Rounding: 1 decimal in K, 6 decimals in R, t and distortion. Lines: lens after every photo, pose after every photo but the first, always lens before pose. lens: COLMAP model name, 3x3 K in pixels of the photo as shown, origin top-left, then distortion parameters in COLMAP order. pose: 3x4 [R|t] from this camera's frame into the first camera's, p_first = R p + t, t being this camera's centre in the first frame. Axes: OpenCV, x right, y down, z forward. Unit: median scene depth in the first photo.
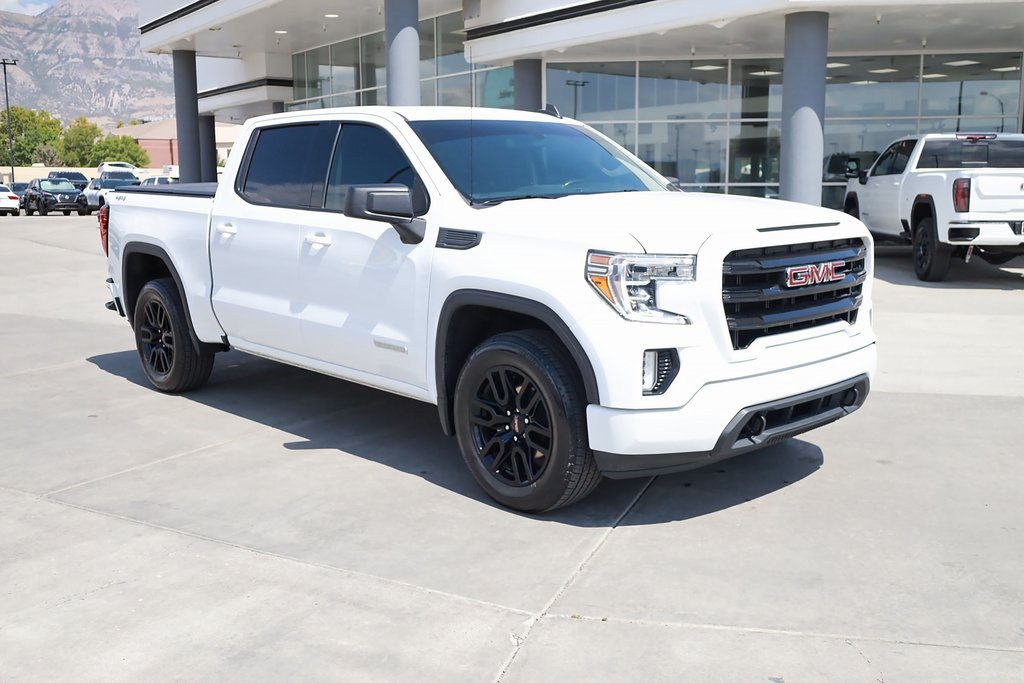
lens RADIAL K [[1002.0, 0, 512.2], [0, 1002.0, 344.7], [0, 0, 1]] dist [0.000545, 0.000000]
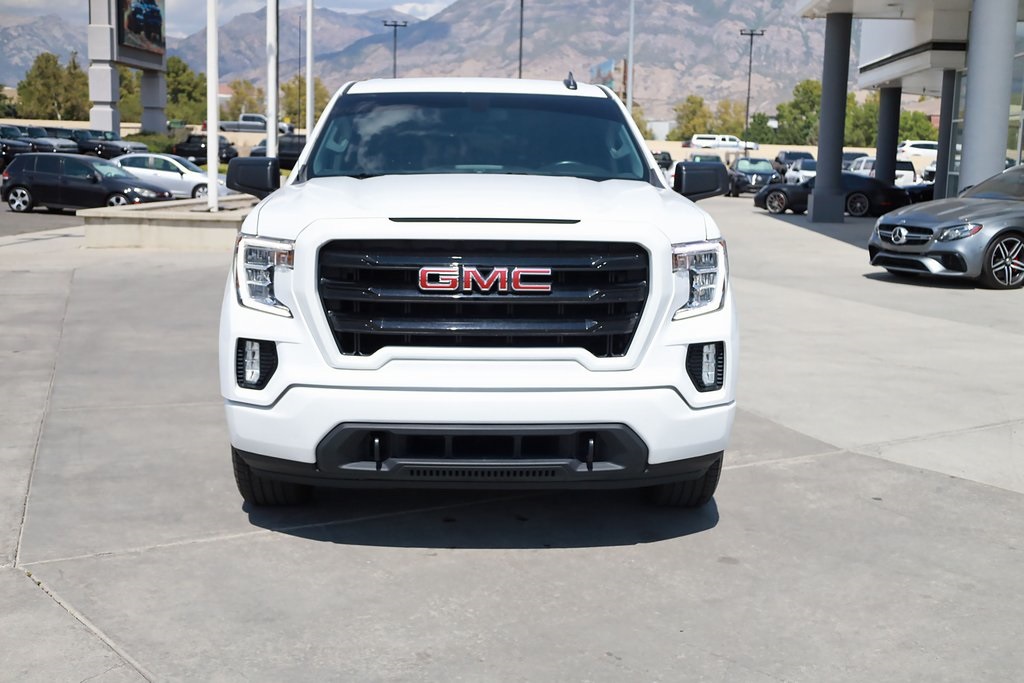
lens RADIAL K [[1185.0, 0, 511.7], [0, 1185.0, 336.9], [0, 0, 1]] dist [0.024973, 0.000000]
pose [[0.763396, 0.122592, -0.634190, 0.923611], [-0.134262, 0.990496, 0.029853, -0.056132], [0.631823, 0.062358, 0.772601, 0.277457]]
